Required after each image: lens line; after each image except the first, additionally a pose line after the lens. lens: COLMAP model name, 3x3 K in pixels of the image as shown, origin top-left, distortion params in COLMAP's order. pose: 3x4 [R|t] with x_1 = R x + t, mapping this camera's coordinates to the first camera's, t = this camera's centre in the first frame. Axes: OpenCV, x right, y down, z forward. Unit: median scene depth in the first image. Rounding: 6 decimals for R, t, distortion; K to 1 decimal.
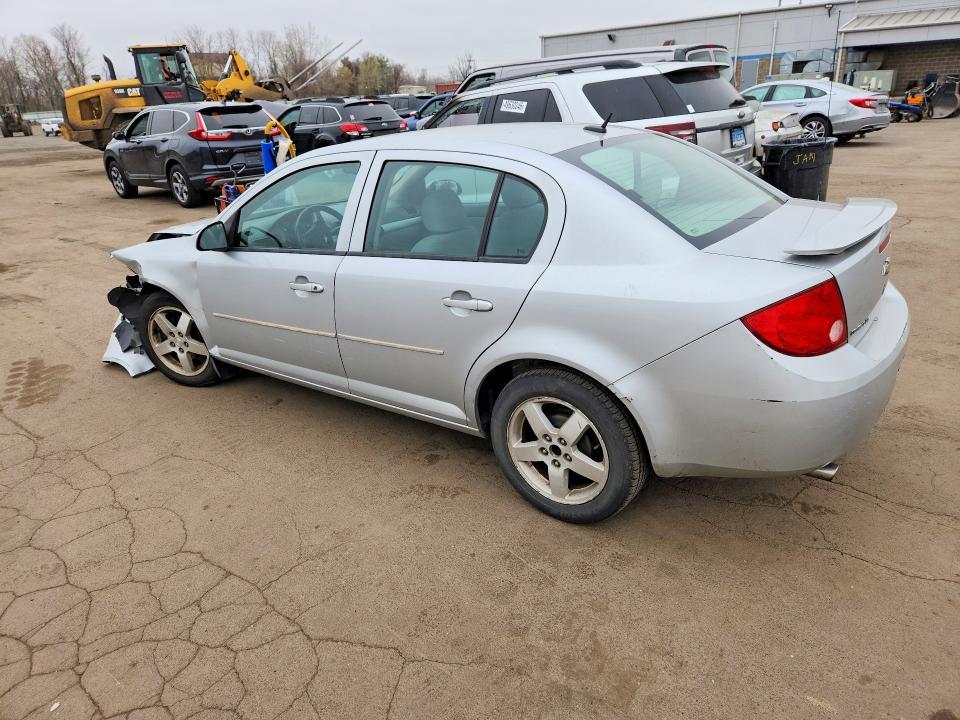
lens RADIAL K [[659.1, 0, 483.8], [0, 659.1, 338.6], [0, 0, 1]] dist [0.076194, -0.073715]
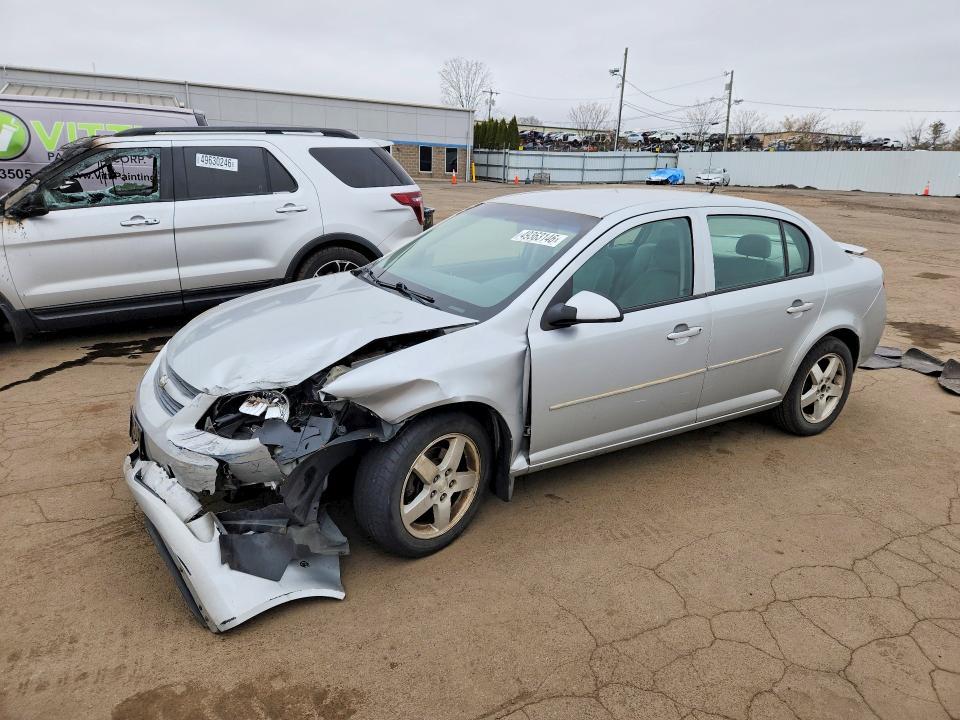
lens RADIAL K [[659.1, 0, 483.8], [0, 659.1, 338.6], [0, 0, 1]] dist [0.076194, -0.073715]
pose [[0.362636, -0.172030, 0.915915, -1.388881], [0.263437, 0.961653, 0.076318, -0.241033], [-0.893922, 0.213610, 0.394049, 0.896025]]
